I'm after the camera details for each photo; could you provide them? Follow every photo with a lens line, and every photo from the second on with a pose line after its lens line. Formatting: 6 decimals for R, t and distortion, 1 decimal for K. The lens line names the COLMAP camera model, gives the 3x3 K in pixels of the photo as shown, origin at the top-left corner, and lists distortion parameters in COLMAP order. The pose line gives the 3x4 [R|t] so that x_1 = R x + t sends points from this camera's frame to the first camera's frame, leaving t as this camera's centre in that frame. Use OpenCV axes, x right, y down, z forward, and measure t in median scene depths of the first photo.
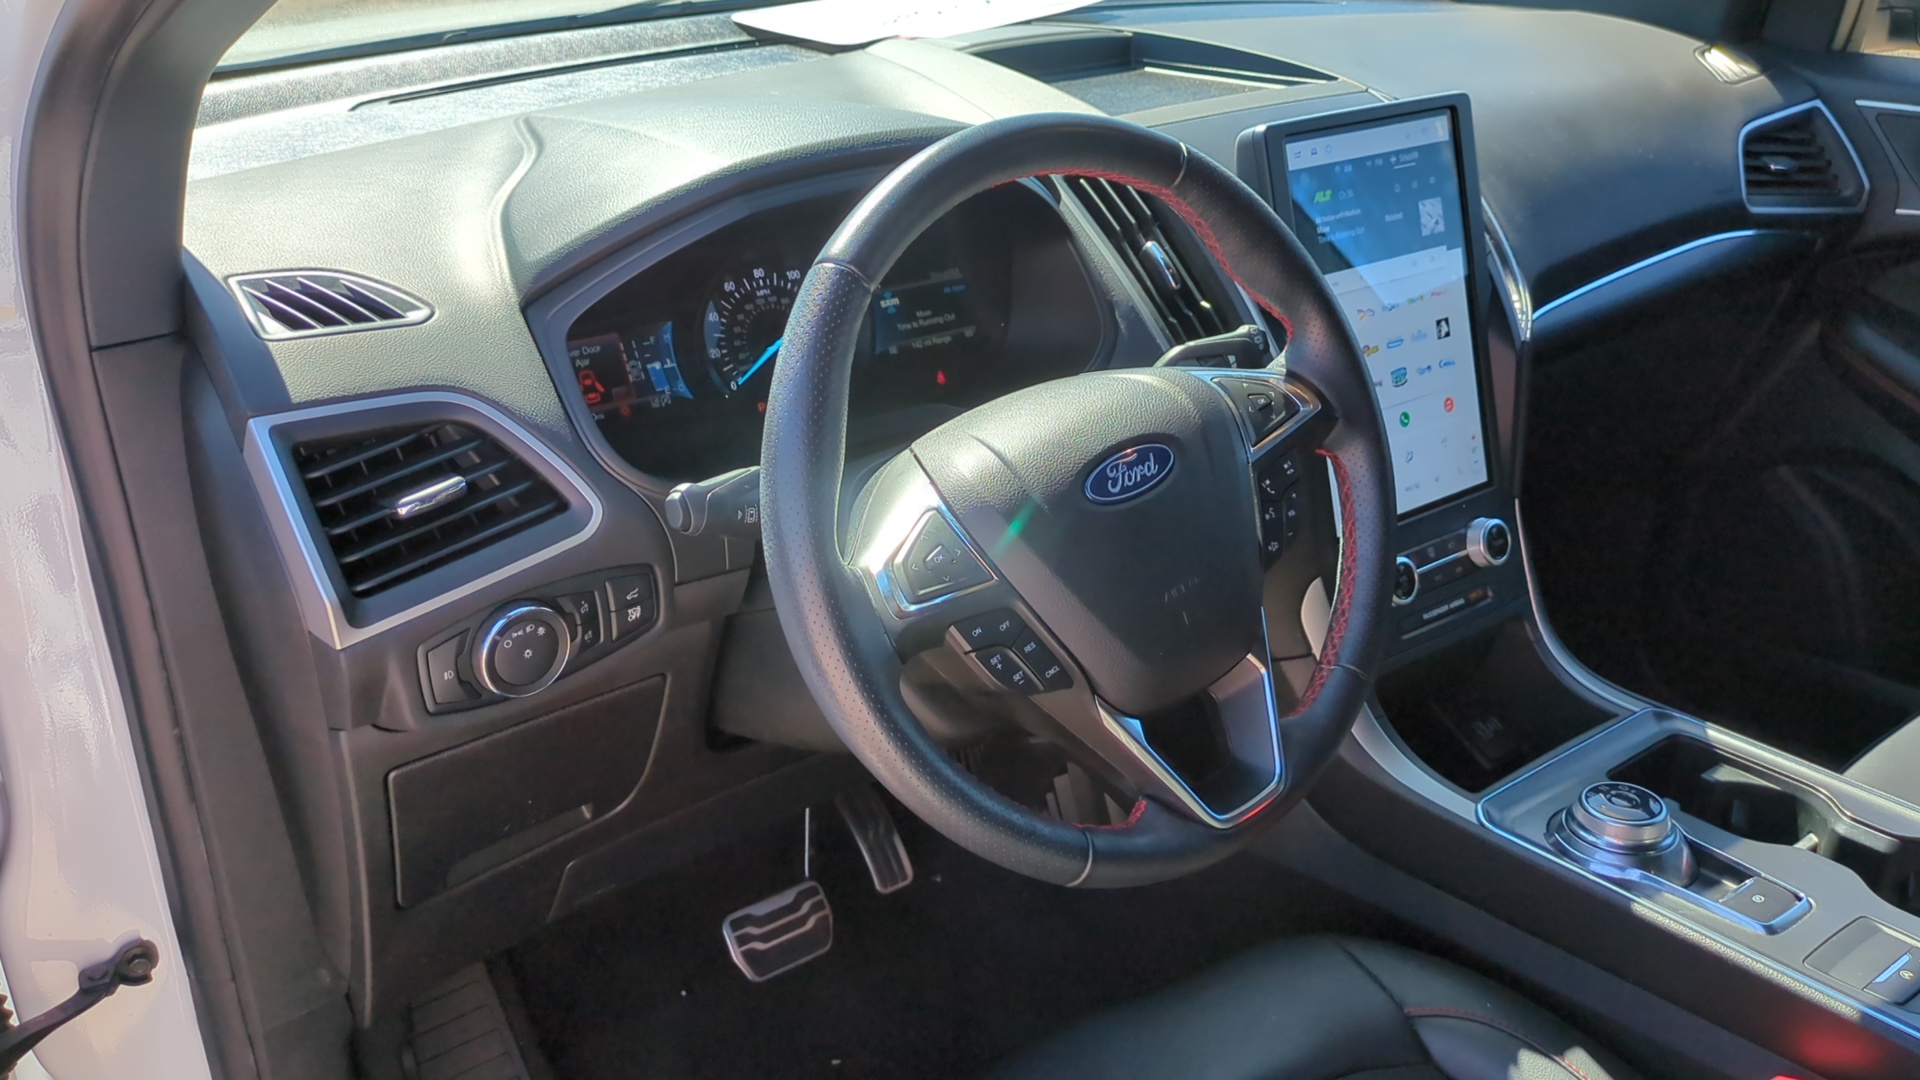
lens RADIAL K [[1652.7, 0, 969.8], [0, 1652.7, 548.7], [0, 0, 1]] dist [0.050880, -0.052075]
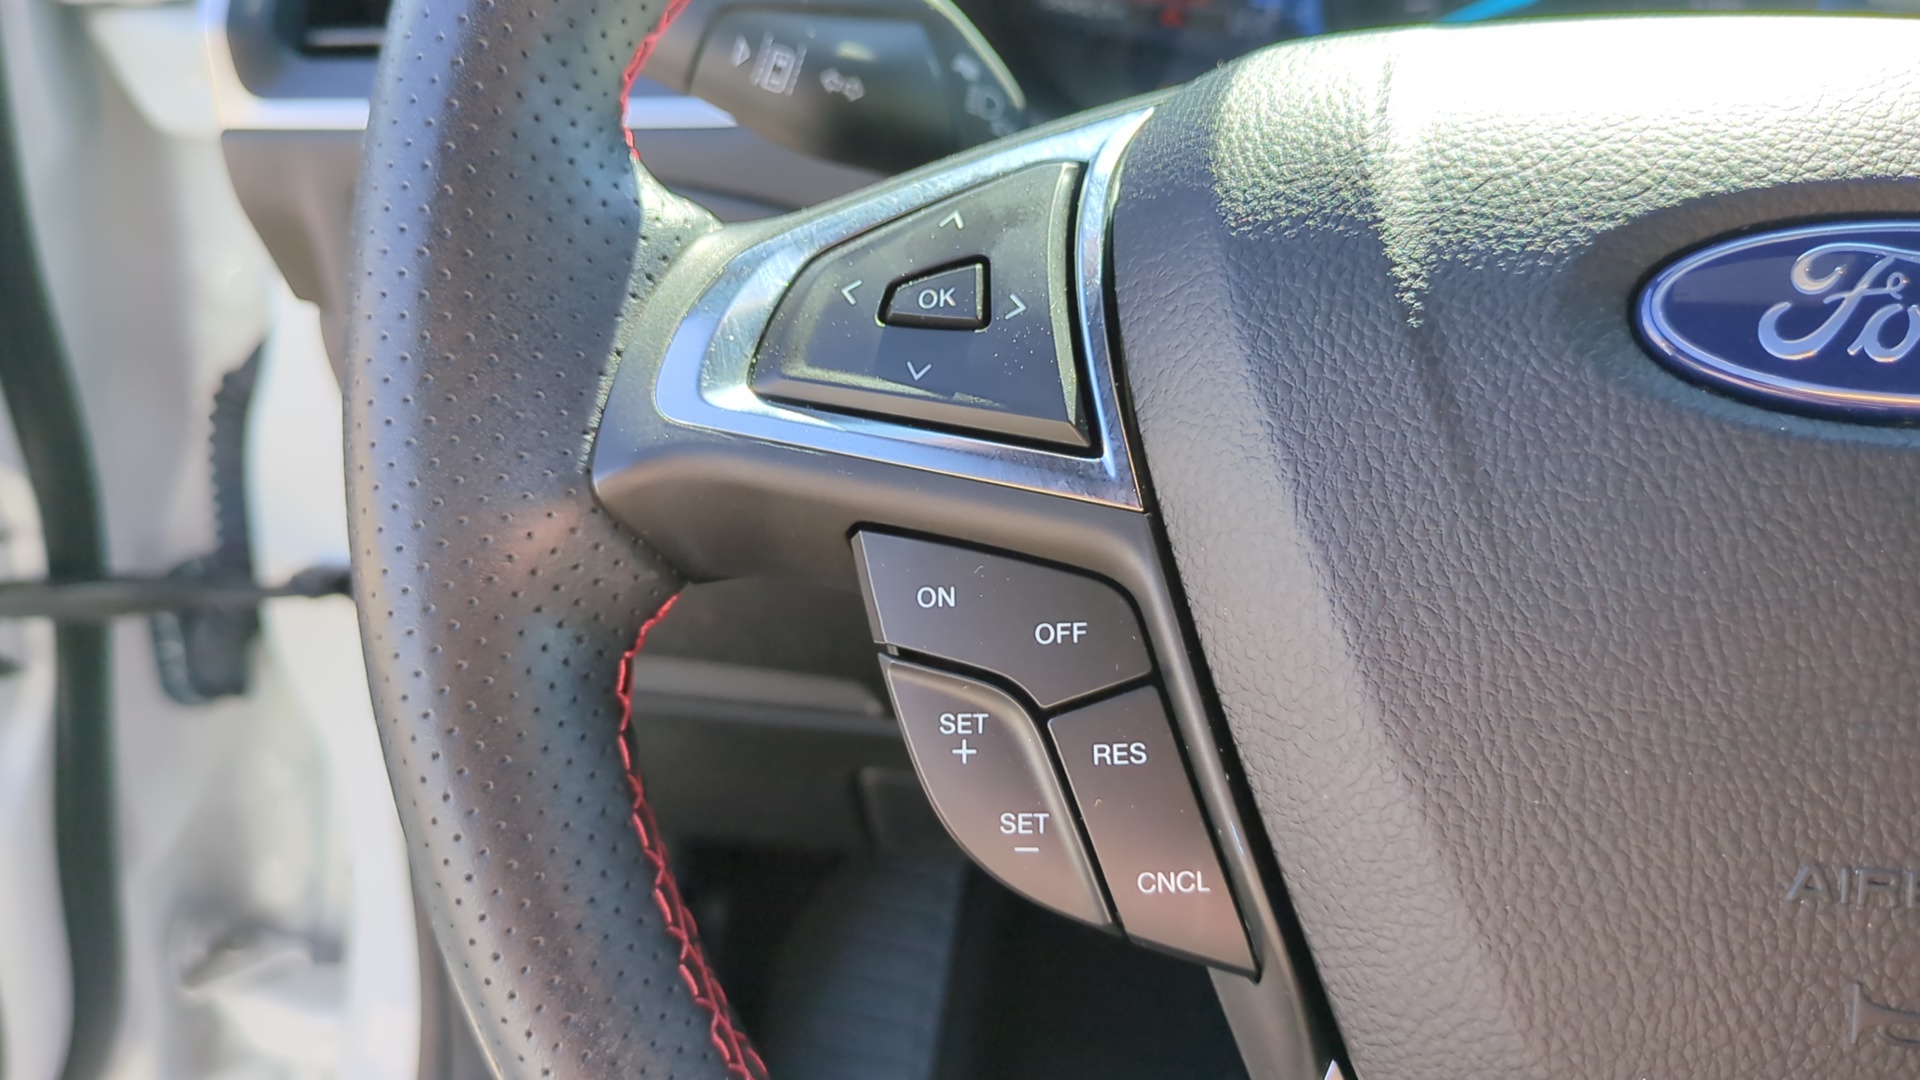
lens RADIAL K [[1652.7, 0, 980.4], [0, 1652.7, 521.3], [0, 0, 1]] dist [0.050880, -0.052075]
pose [[0.657365, 0.402932, -0.636802, 0.129237], [-0.389246, 0.905140, 0.170907, -0.007512], [0.645259, 0.135524, 0.751847, 0.574282]]
